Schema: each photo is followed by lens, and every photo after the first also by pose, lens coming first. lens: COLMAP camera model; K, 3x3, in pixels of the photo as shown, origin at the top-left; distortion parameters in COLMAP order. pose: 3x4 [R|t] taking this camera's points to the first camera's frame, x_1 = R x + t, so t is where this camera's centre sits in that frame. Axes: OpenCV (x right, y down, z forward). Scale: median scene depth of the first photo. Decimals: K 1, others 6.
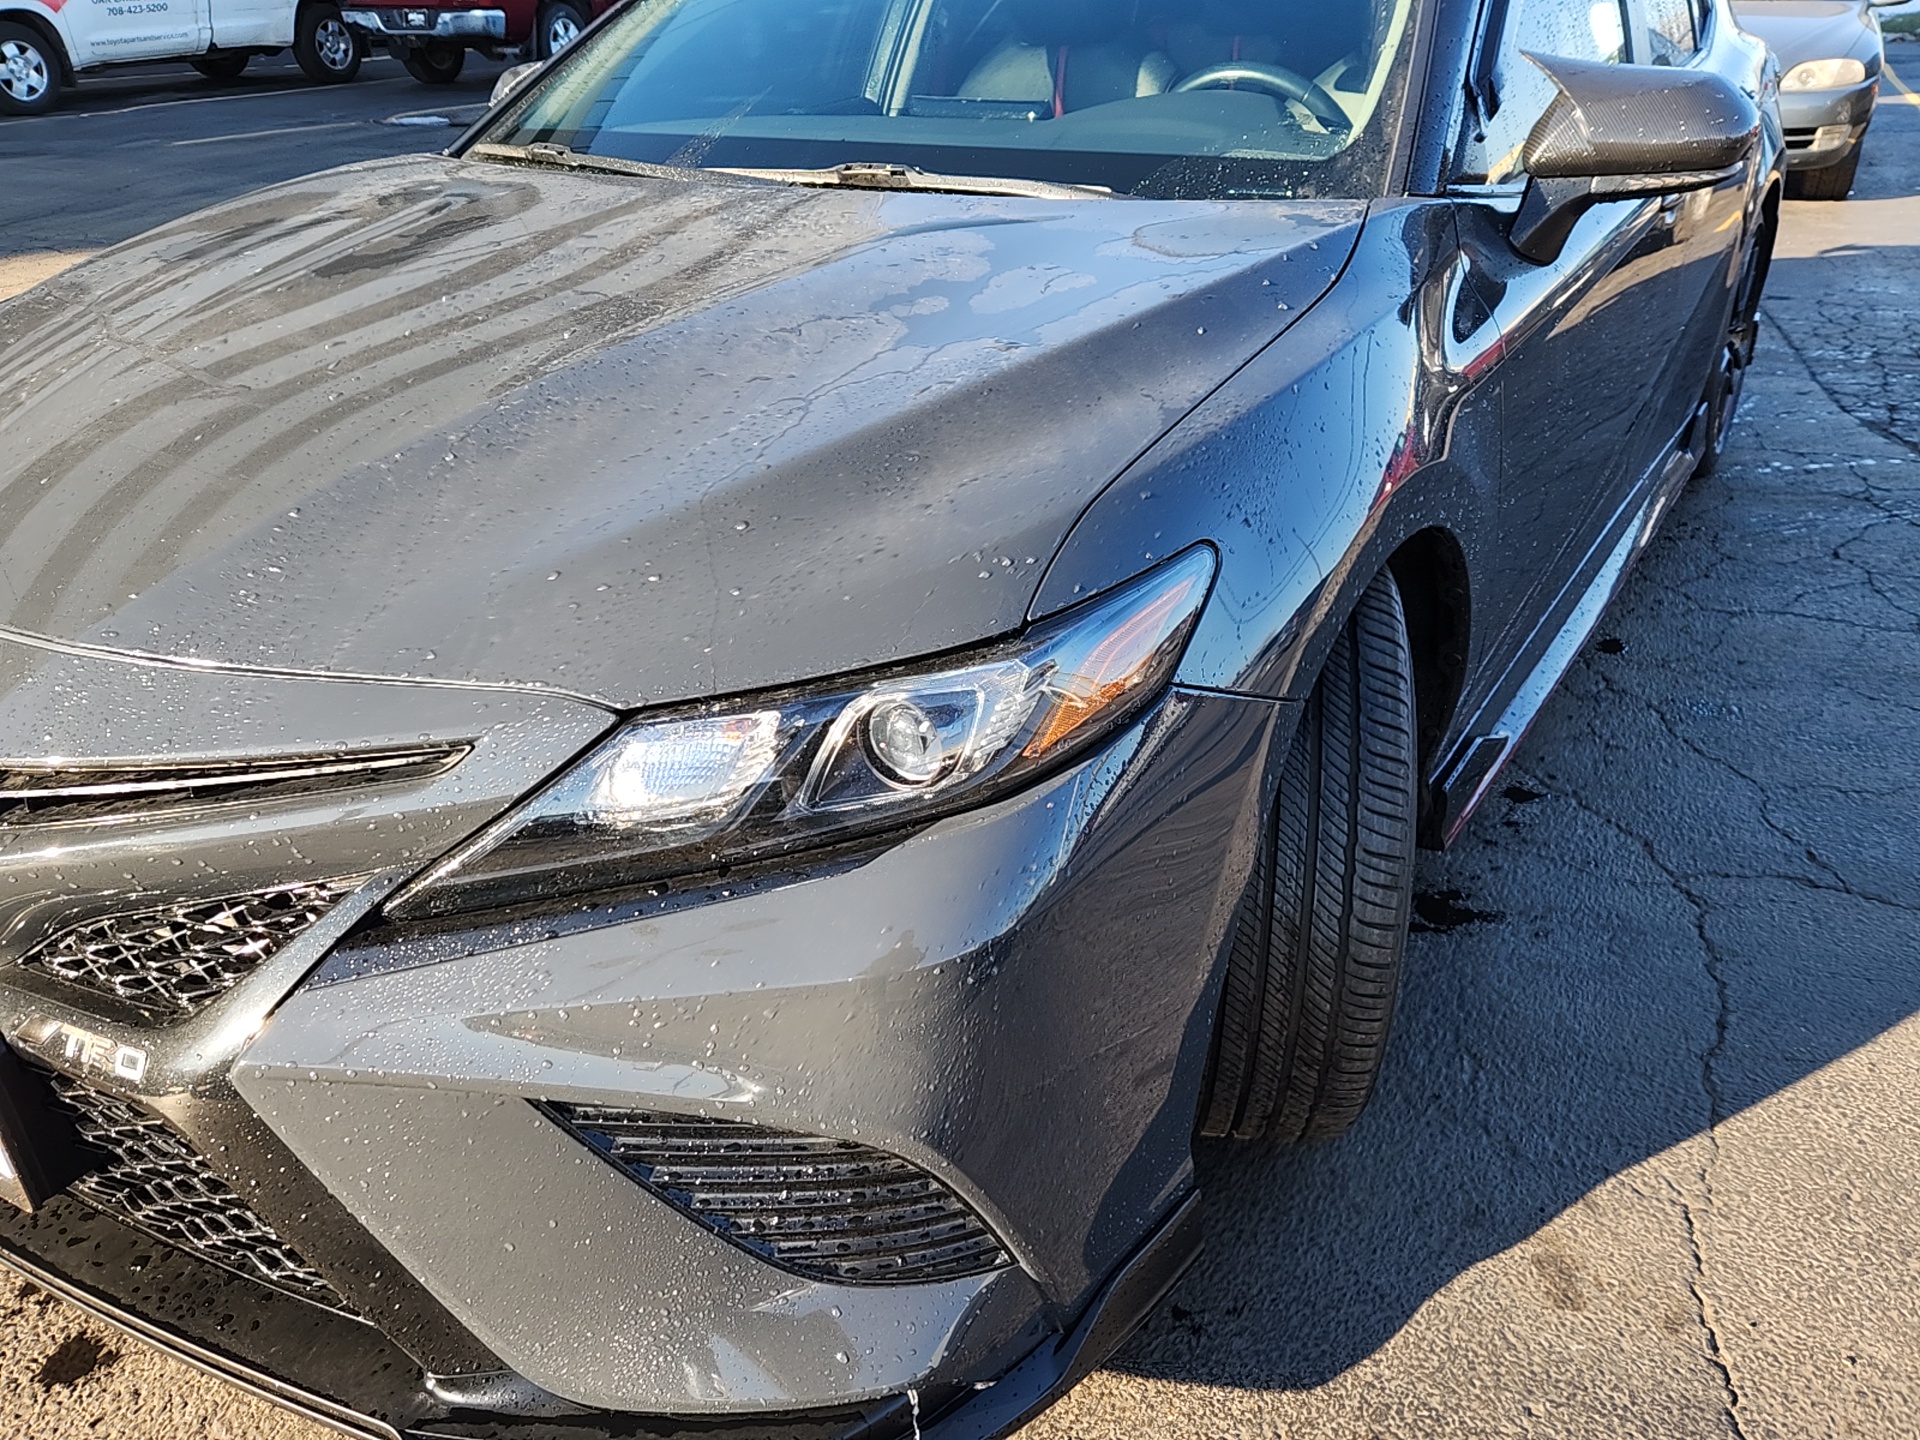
lens RADIAL K [[1534.2, 0, 995.9], [0, 1534.2, 748.9], [0, 0, 1]] dist [0.045427, -0.045330]
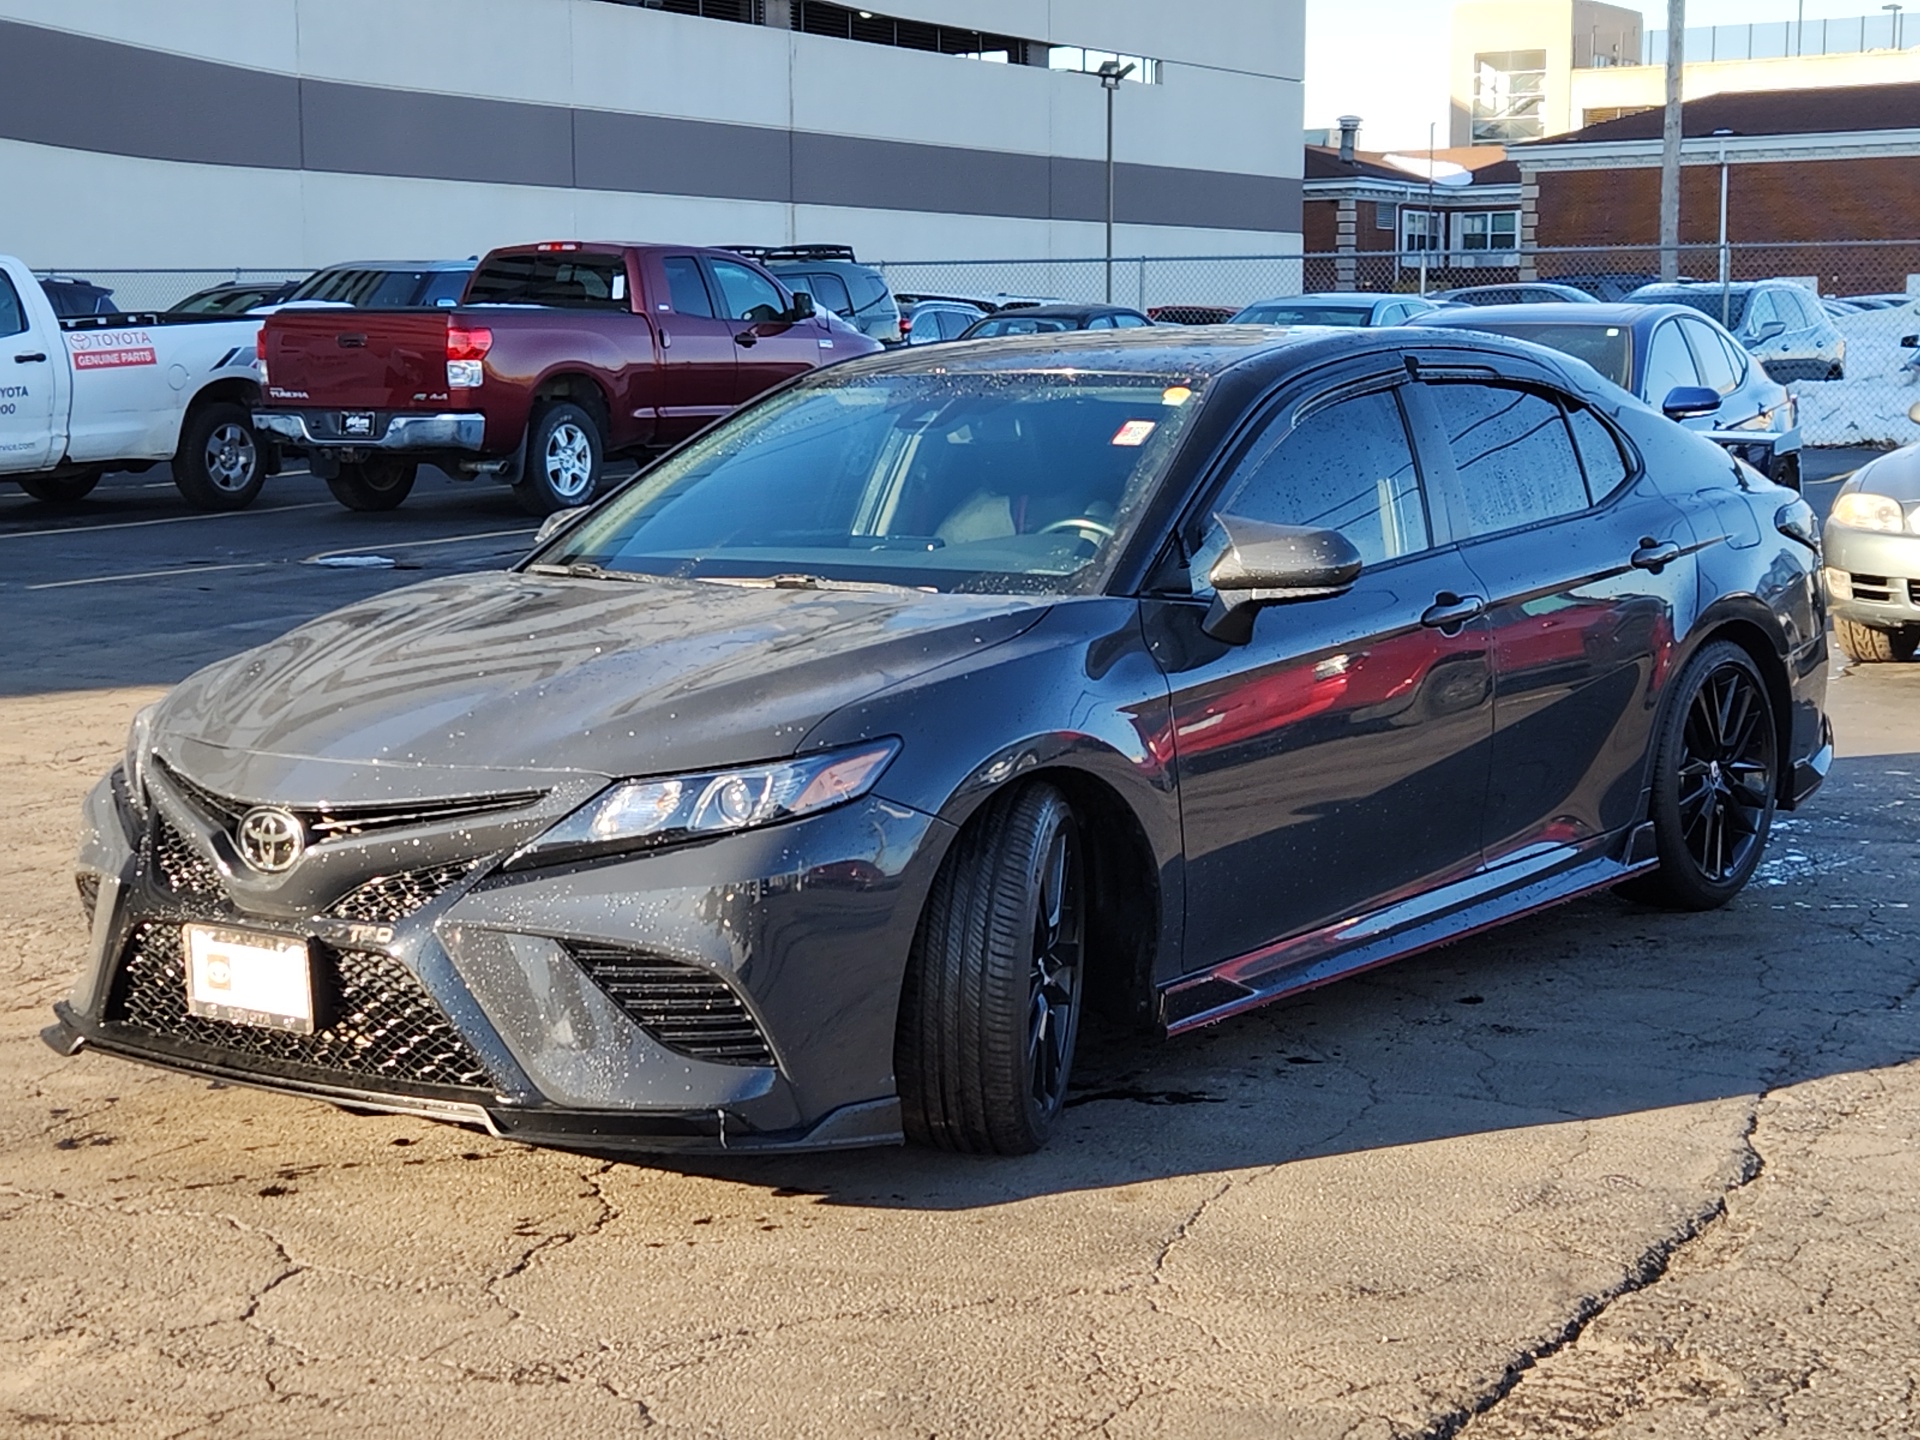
lens RADIAL K [[3062.0, 0, 960.0], [0, 3062.0, 720.0], [0, 0, 1]] dist [-0.002250, -0.020574]
pose [[0.993205, 0.016396, -0.115219, 0.333603], [-0.053703, 0.942888, -0.328751, 0.572452], [0.103249, 0.332705, 0.937362, -1.368765]]
